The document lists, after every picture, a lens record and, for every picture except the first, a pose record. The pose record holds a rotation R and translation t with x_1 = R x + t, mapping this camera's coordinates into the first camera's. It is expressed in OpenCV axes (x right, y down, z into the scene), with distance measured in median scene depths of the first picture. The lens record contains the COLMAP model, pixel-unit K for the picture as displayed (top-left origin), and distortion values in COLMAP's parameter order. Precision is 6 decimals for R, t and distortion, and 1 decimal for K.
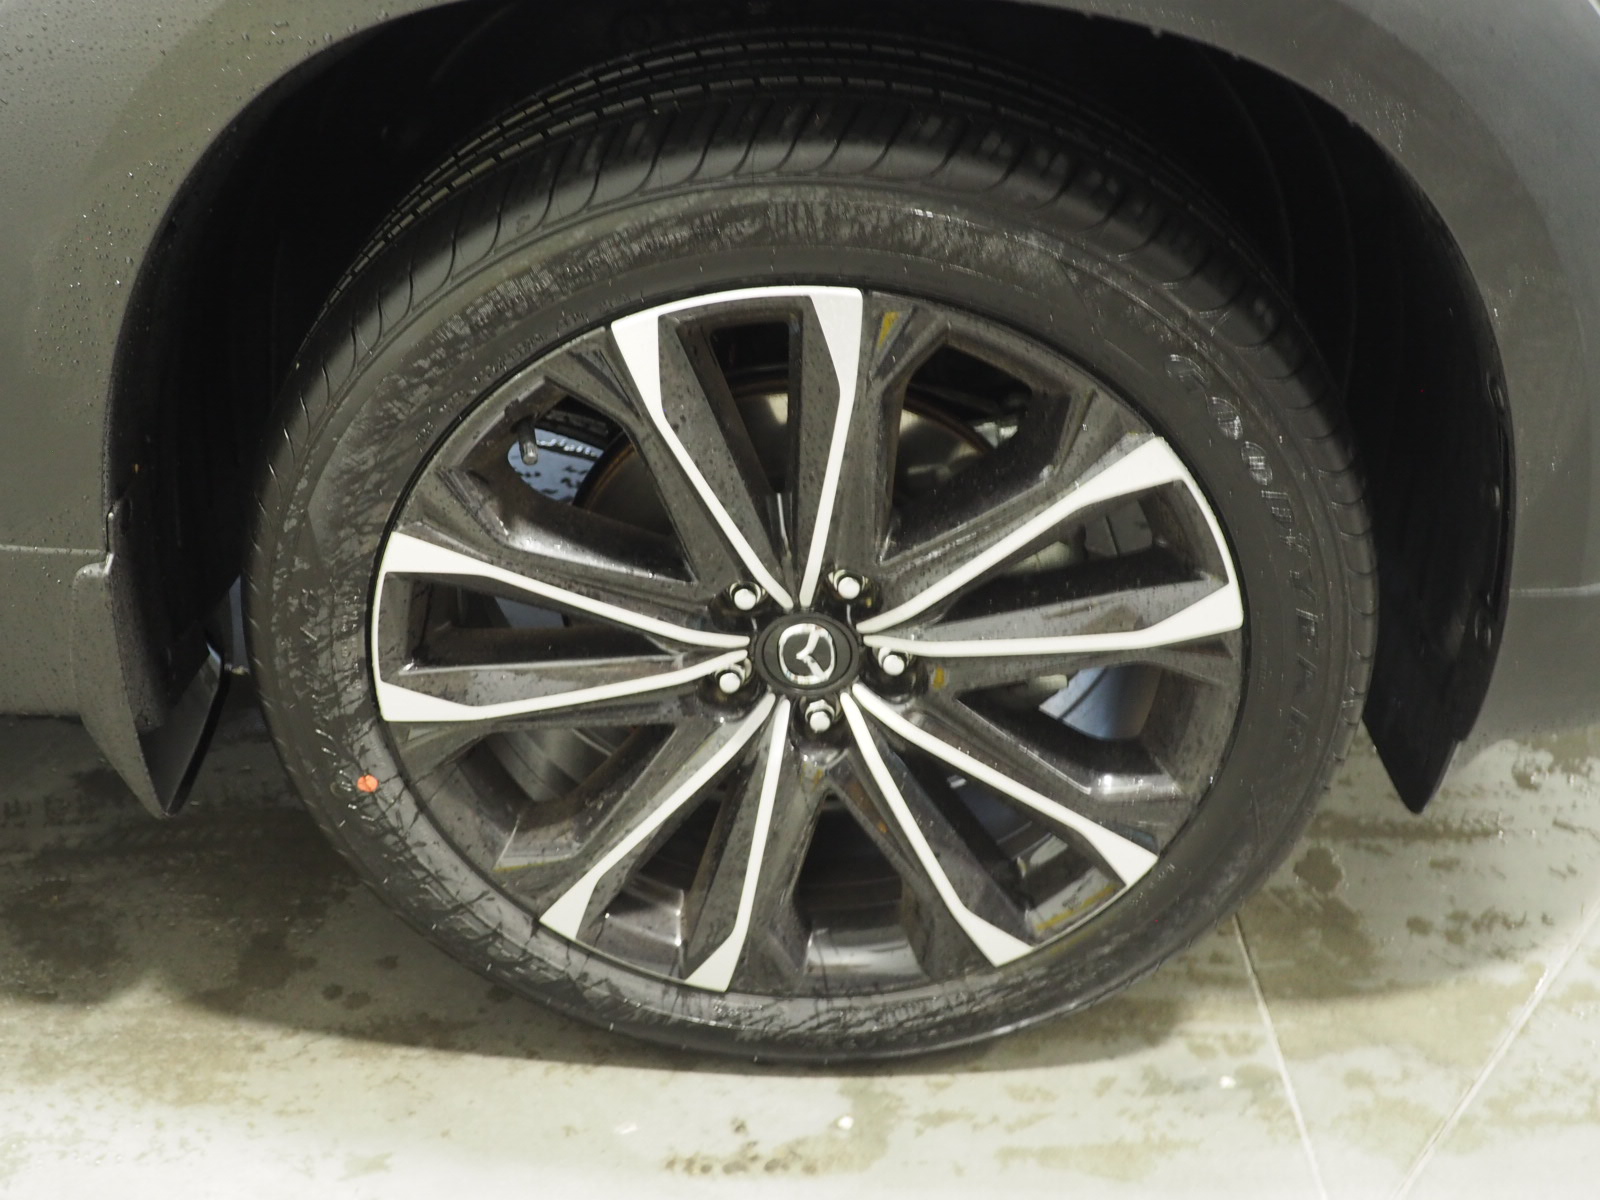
lens RADIAL K [[2049.4, 0, 800.0], [0, 2049.4, 600.0], [0, 0, 1]] dist [-0.018263, -0.025104]
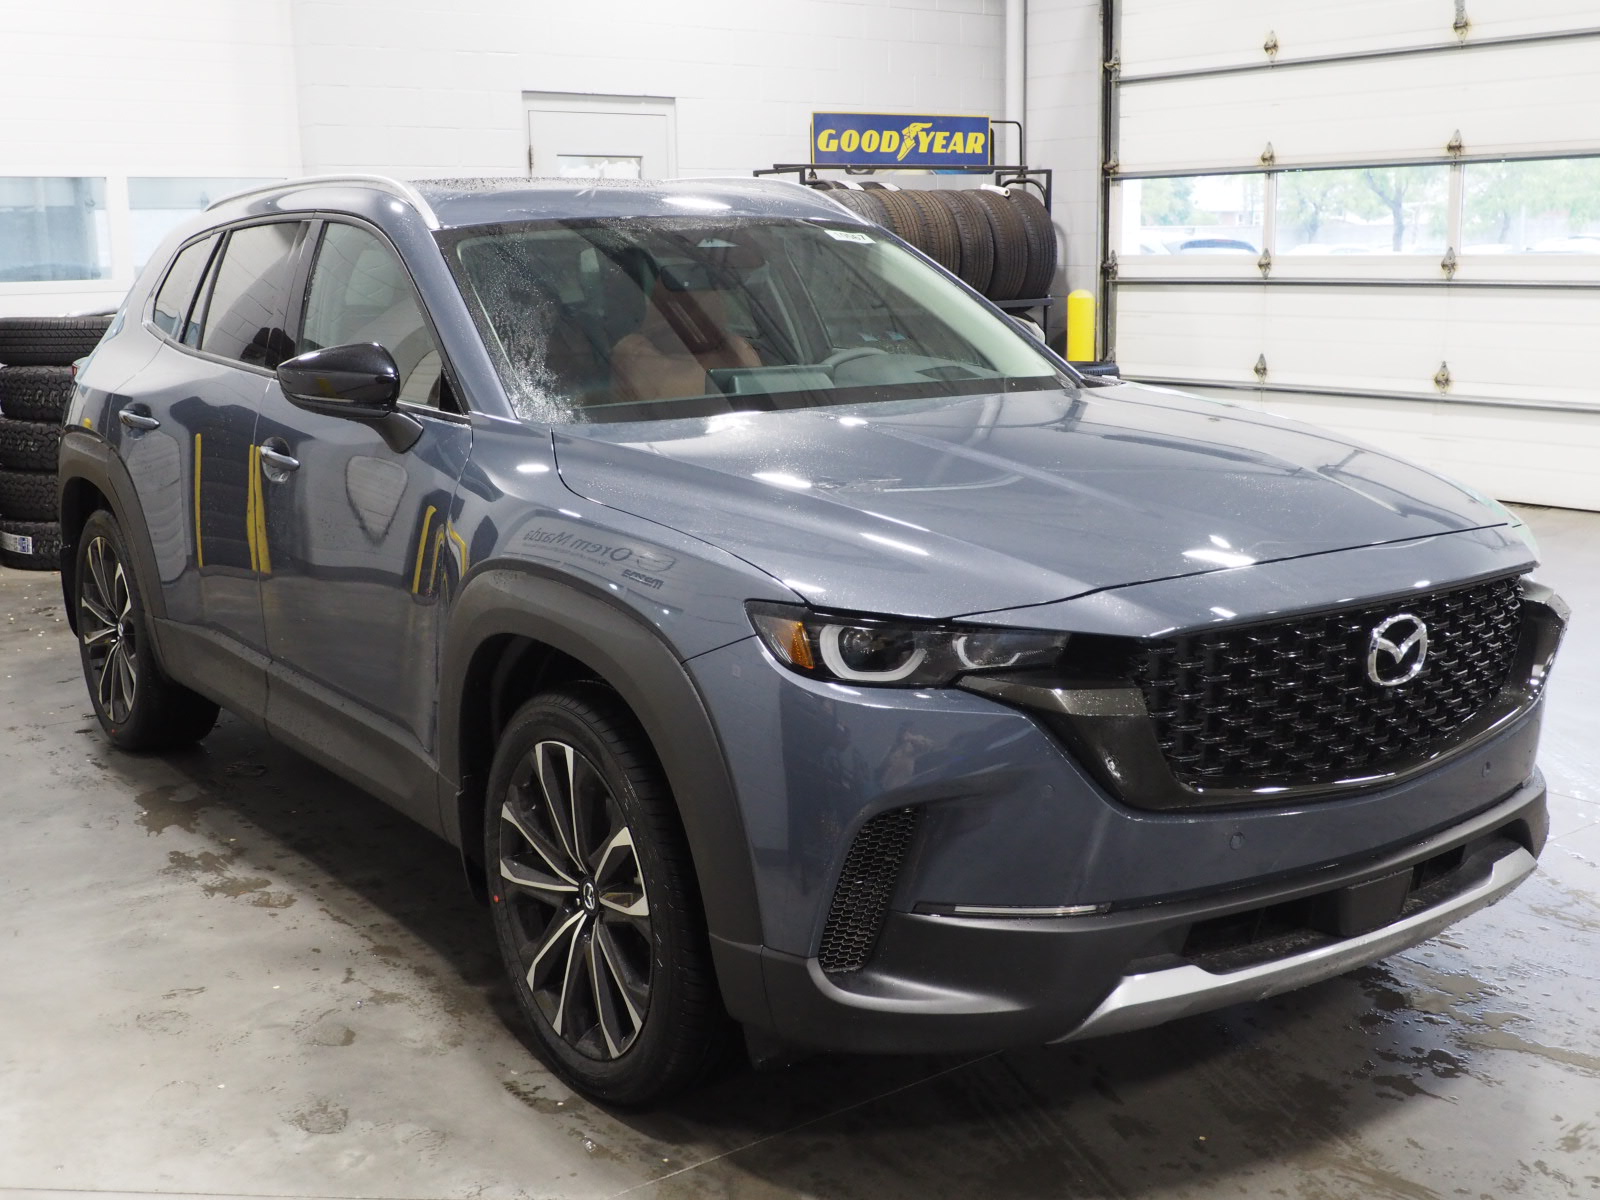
lens RADIAL K [[2049.4, 0, 800.0], [0, 2049.4, 600.0], [0, 0, 1]] dist [-0.018263, -0.025104]
pose [[0.557796, 0.139104, -0.818238, 2.147726], [-0.442428, 0.883944, -0.151331, -0.030750], [0.702225, 0.446424, 0.554604, -0.420166]]
